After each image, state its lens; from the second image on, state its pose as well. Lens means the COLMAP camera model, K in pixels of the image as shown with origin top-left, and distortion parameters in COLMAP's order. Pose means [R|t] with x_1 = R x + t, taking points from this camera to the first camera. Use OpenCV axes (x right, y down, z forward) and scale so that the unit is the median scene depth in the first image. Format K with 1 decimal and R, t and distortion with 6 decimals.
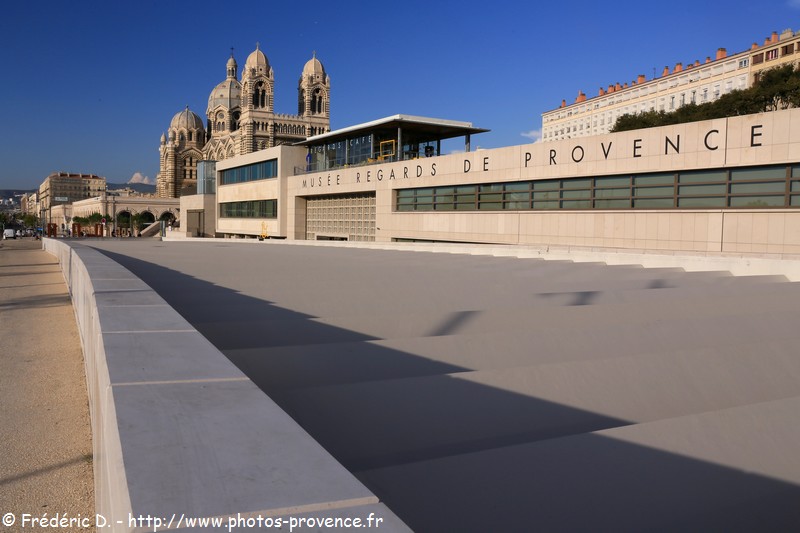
lens RADIAL K [[694.0, 0, 400.0], [0, 694.0, 266.5], [0, 0, 1]] dist [-0.054937, 0.004838]
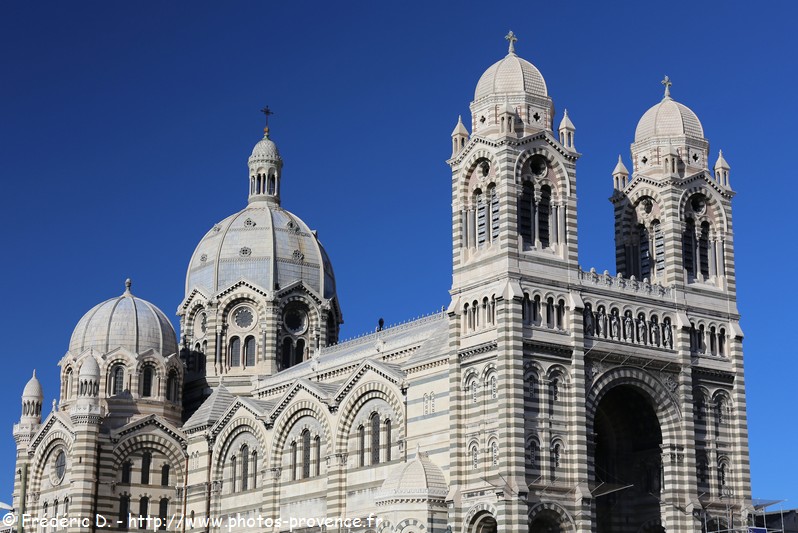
lens RADIAL K [[1662.7, 0, 436.4], [0, 1662.7, 264.0], [0, 0, 1]] dist [0.252470, -0.432767]
pose [[0.995220, 0.005317, 0.097517, -0.302268], [0.025006, 0.951357, -0.307073, -0.020917], [-0.094406, 0.308044, 0.946677, 0.373211]]
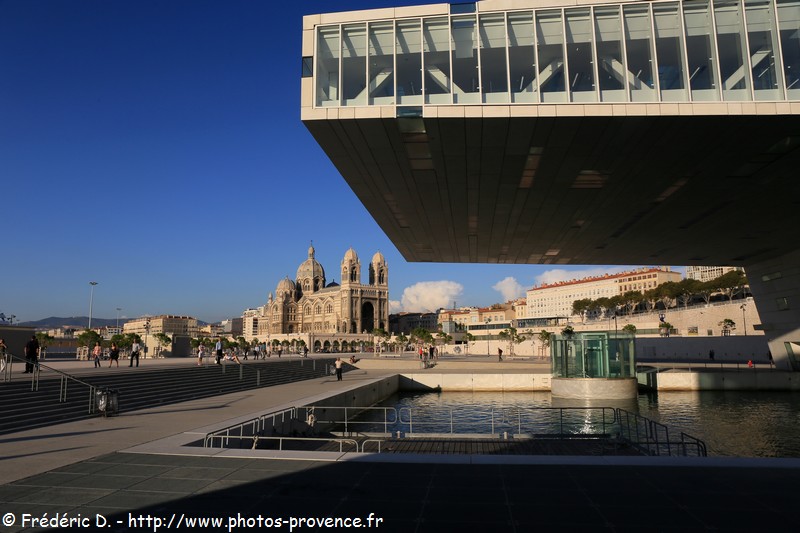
lens RADIAL K [[599.9, 0, 400.0], [0, 599.9, 266.5], [0, 0, 1]] dist [-0.076222, 0.000297]
pose [[0.989704, -0.001615, 0.143118, -0.300921], [0.029886, 0.980227, -0.195606, 0.037405], [-0.139973, 0.197869, 0.970183, -0.511555]]
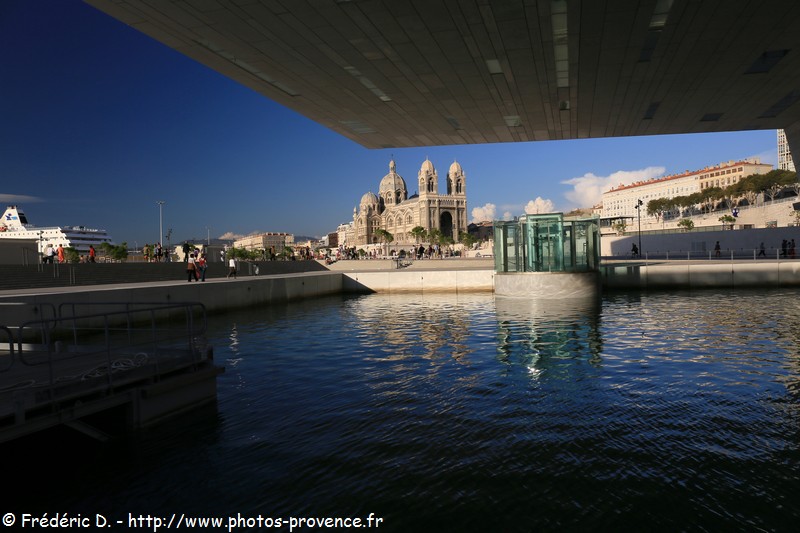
lens RADIAL K [[568.7, 0, 400.0], [0, 568.7, 266.5], [0, 0, 1]] dist [-0.092071, 0.088780]
pose [[0.998296, -0.047237, -0.034252, -0.238462], [0.045329, 0.997484, -0.054498, 0.041964], [0.036740, 0.052853, 0.997926, -0.468880]]
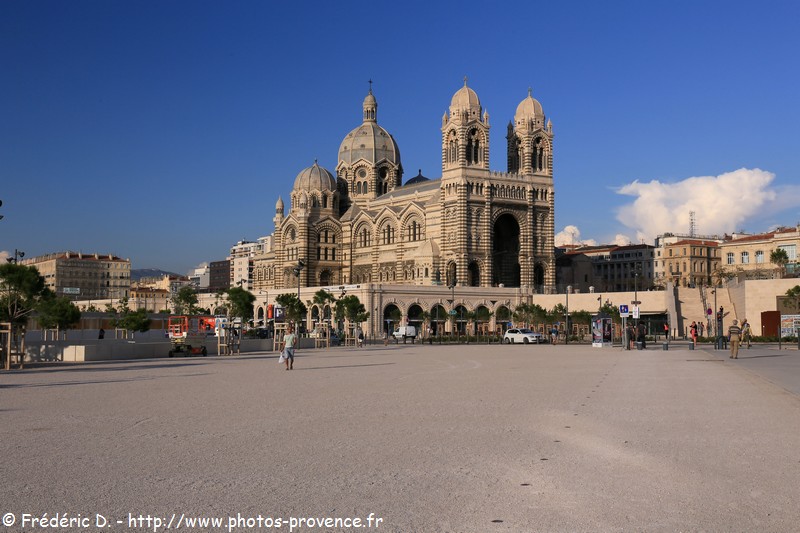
lens RADIAL K [[1043.1, 0, 400.0], [0, 1043.1, 266.5], [0, 0, 1]] dist [0.024150, 0.009567]
pose [[0.999518, -0.010858, 0.029071, -0.309614], [0.014193, 0.993019, -0.117094, 0.008562], [-0.027597, 0.117450, 0.992695, -0.090958]]
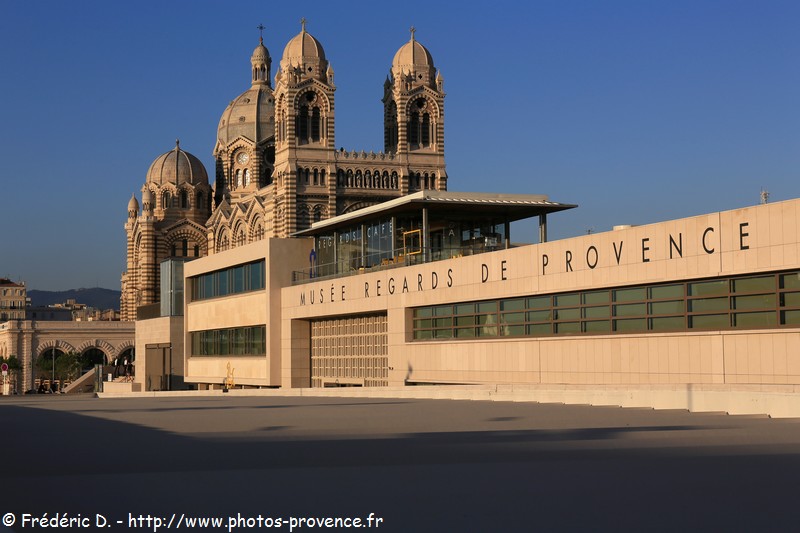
lens RADIAL K [[1486.6, 0, 400.0], [0, 1486.6, 266.5], [0, 0, 1]] dist [0.019755, 0.073023]
pose [[0.986554, -0.036772, -0.159243, 0.037686], [0.016597, 0.991864, -0.126216, 0.004988], [0.162589, 0.121876, 0.979138, -0.069123]]
